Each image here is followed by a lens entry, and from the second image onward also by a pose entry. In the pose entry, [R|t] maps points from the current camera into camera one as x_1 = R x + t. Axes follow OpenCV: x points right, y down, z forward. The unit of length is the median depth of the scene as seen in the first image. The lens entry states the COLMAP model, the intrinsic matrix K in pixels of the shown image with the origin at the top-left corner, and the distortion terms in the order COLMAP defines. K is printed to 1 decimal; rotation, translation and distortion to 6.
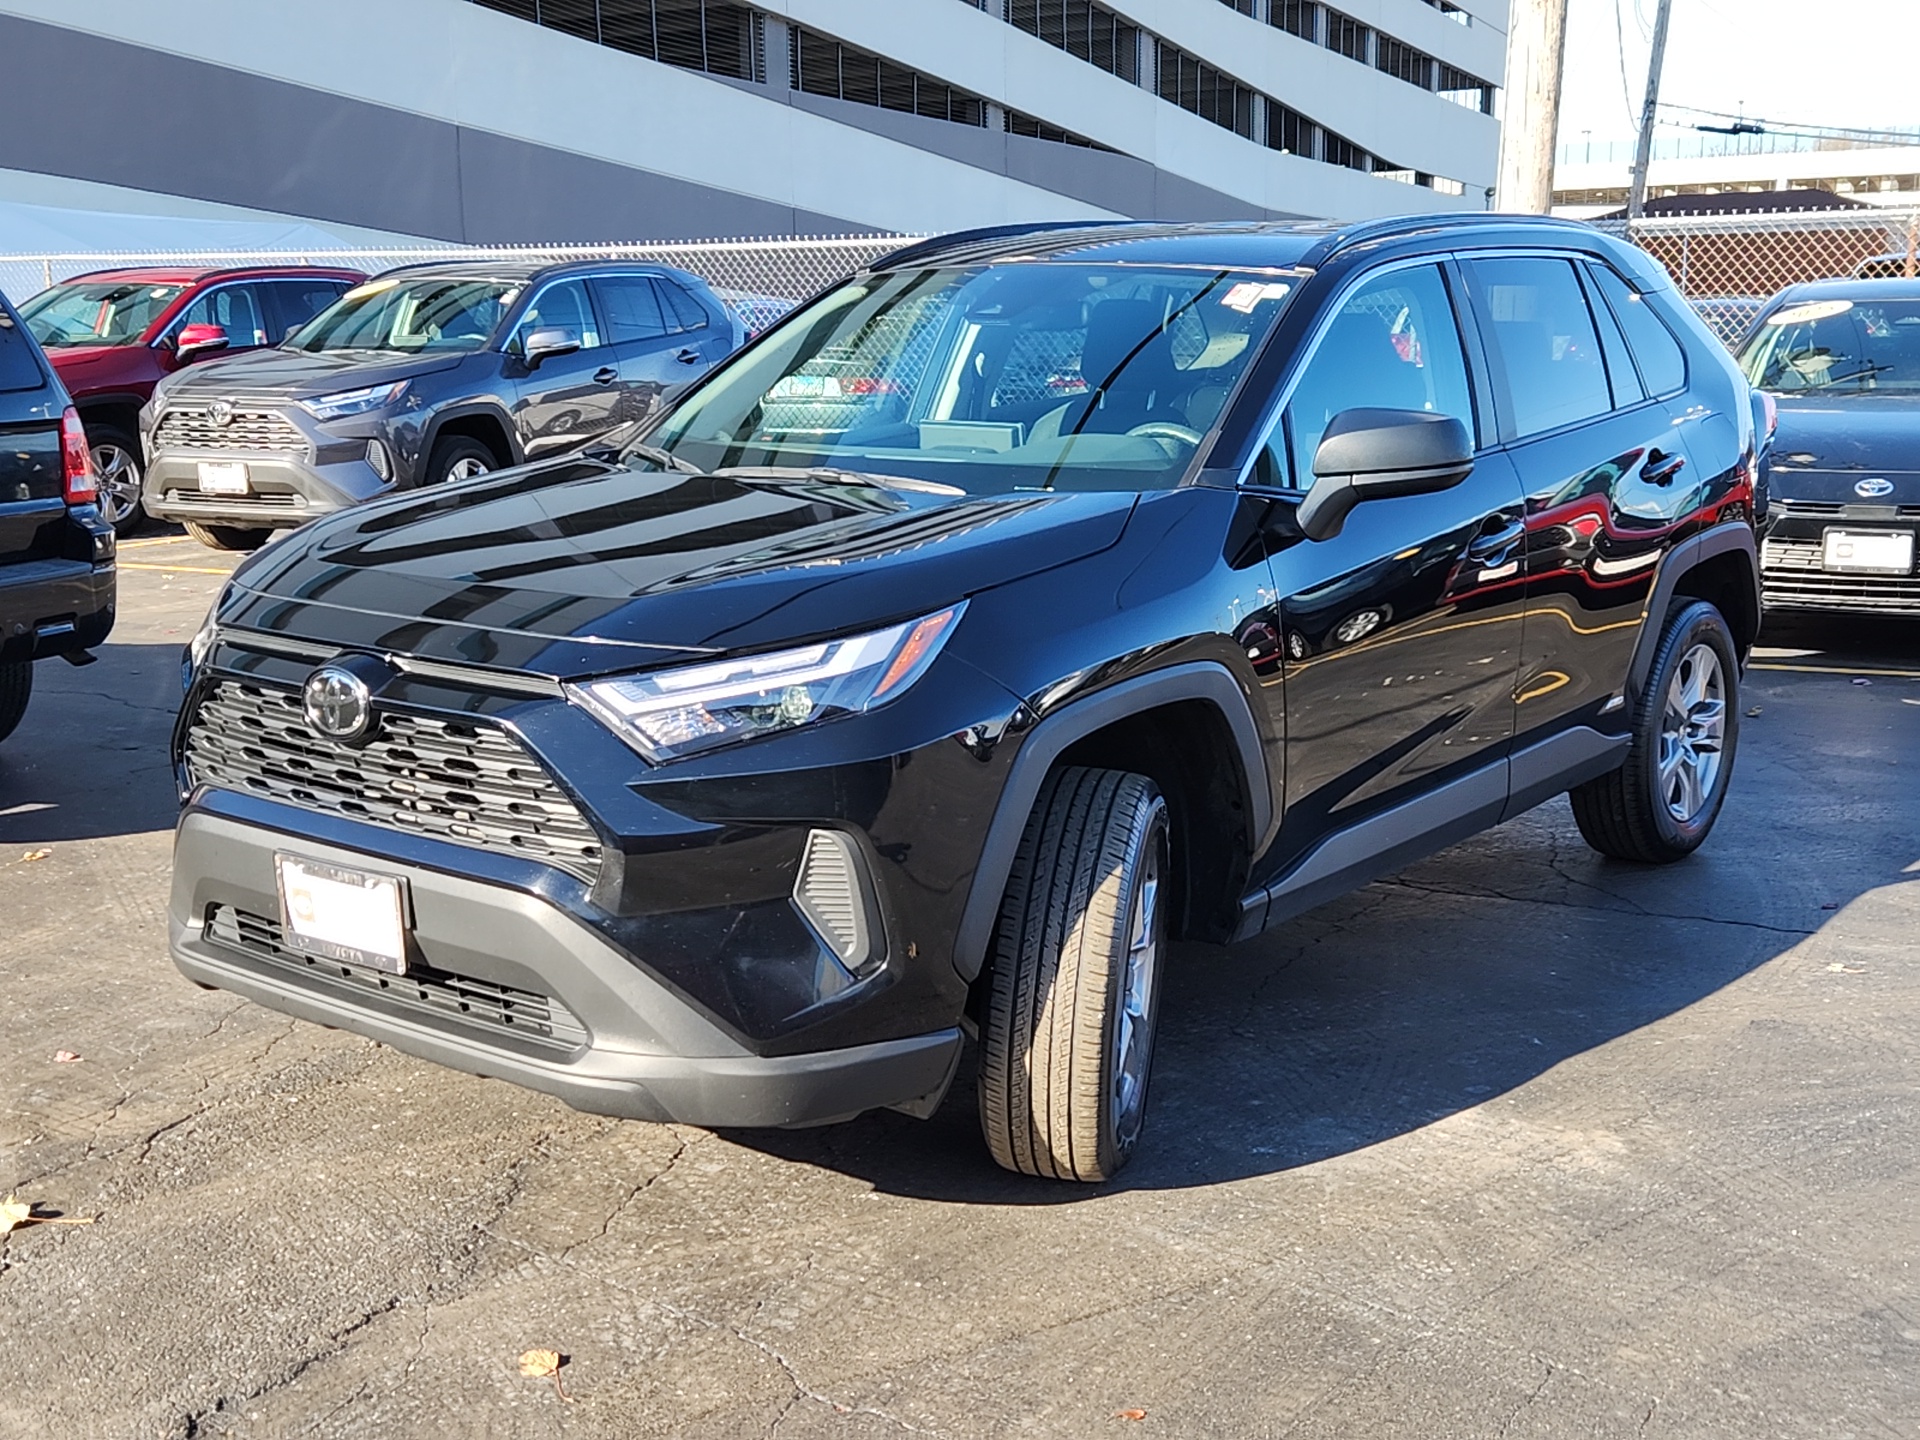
lens RADIAL K [[2152.7, 0, 960.0], [0, 2152.7, 720.0], [0, 0, 1]] dist [0.113896, -0.149934]
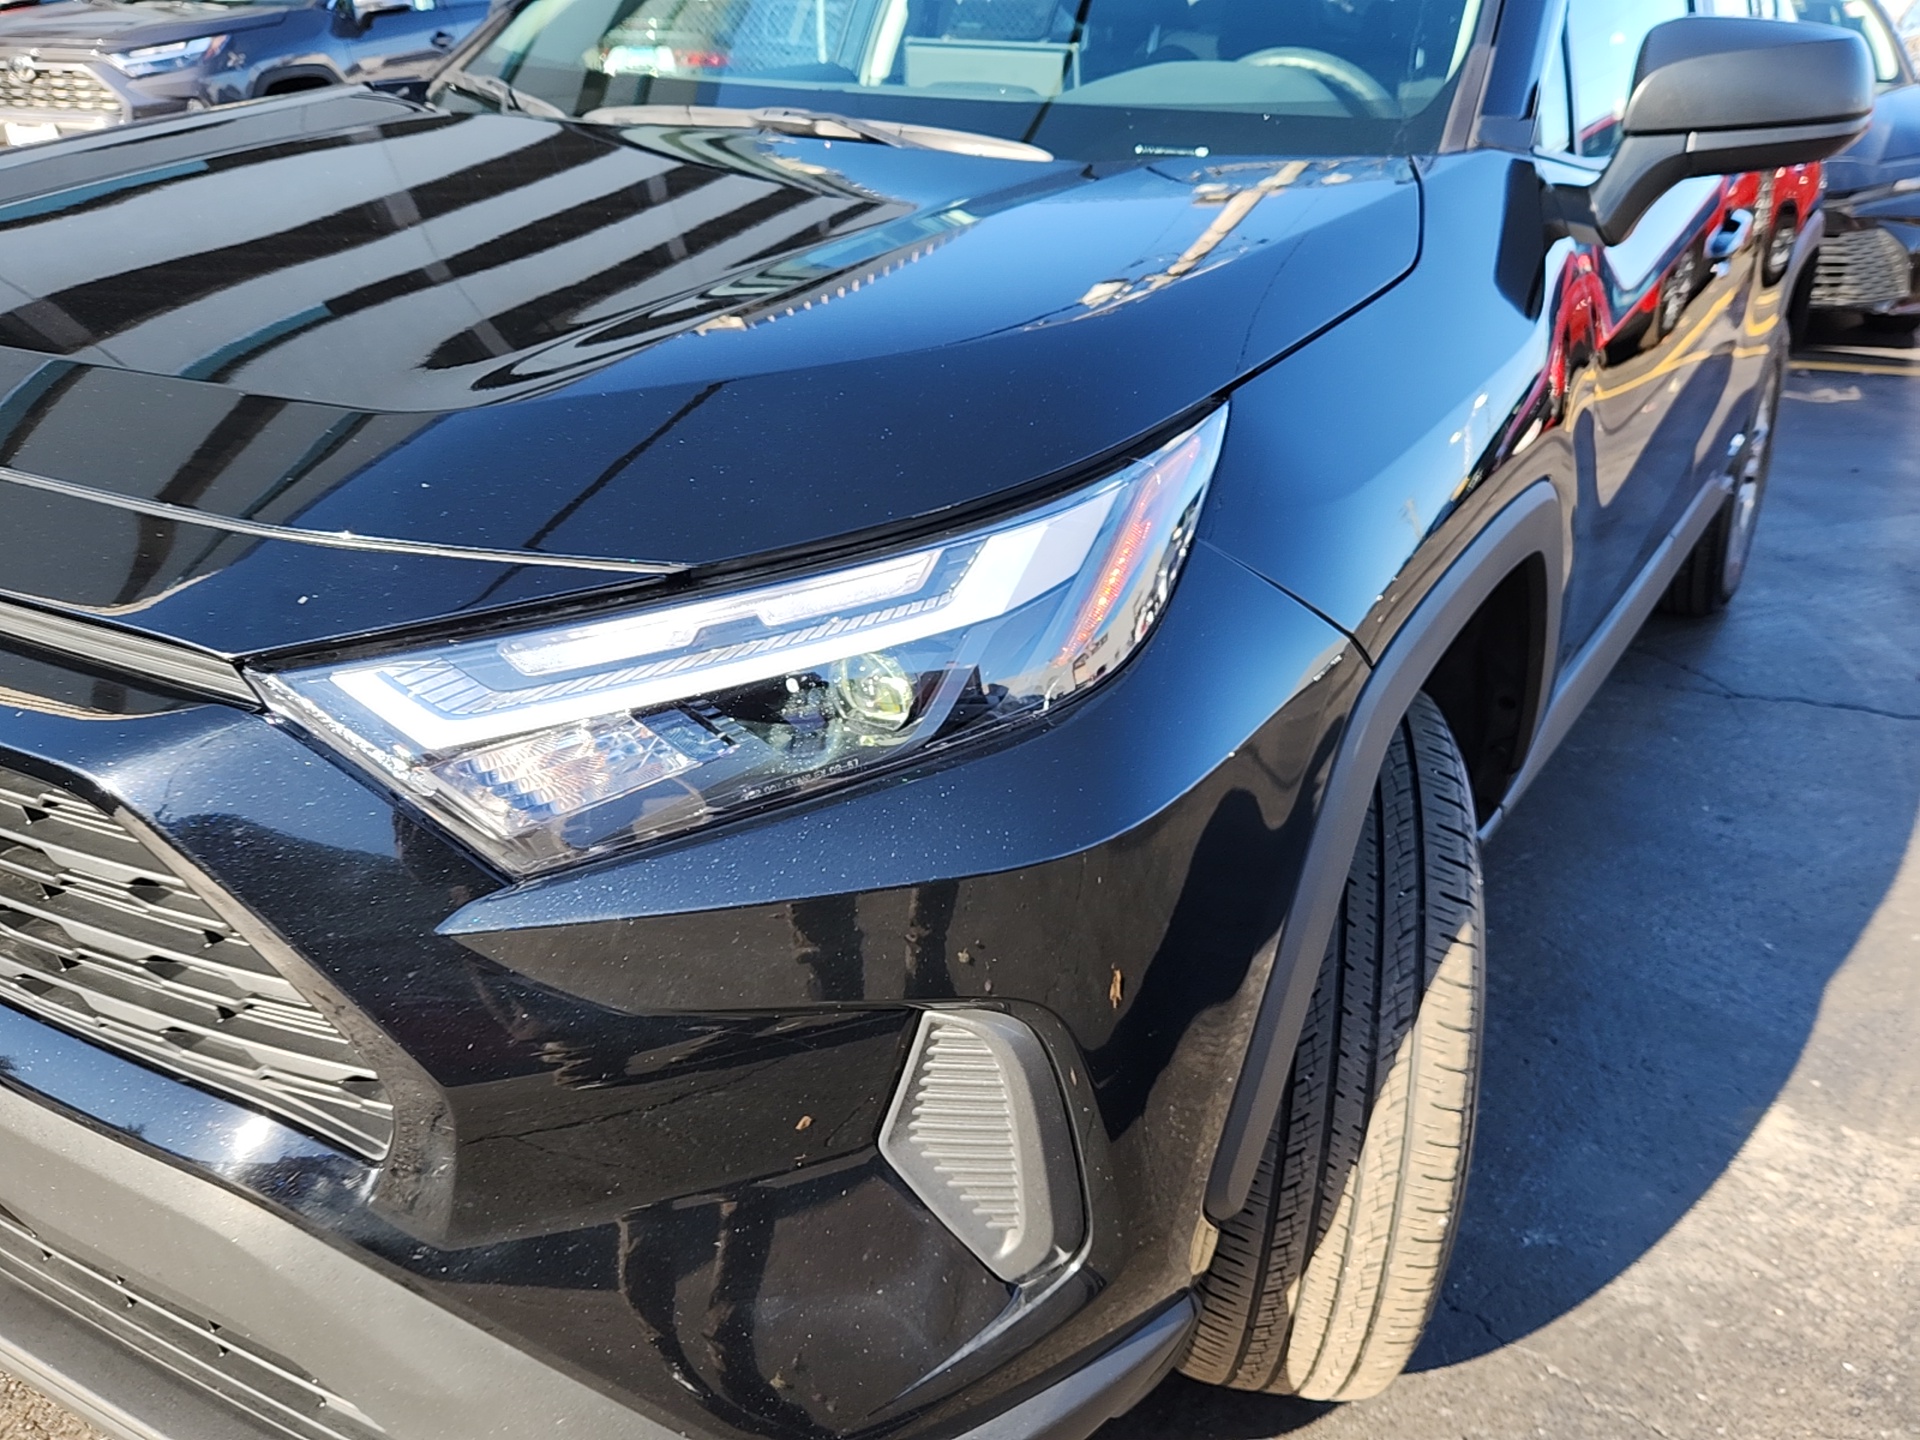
lens RADIAL K [[1601.0, 0, 1002.1], [0, 1601.0, 719.9], [0, 0, 1]] dist [0.031168, -0.015203]
pose [[0.989407, -0.035102, 0.140857, -0.083570], [0.003006, 0.975070, 0.221875, -0.061175], [-0.145134, -0.219101, 0.964848, 0.627358]]
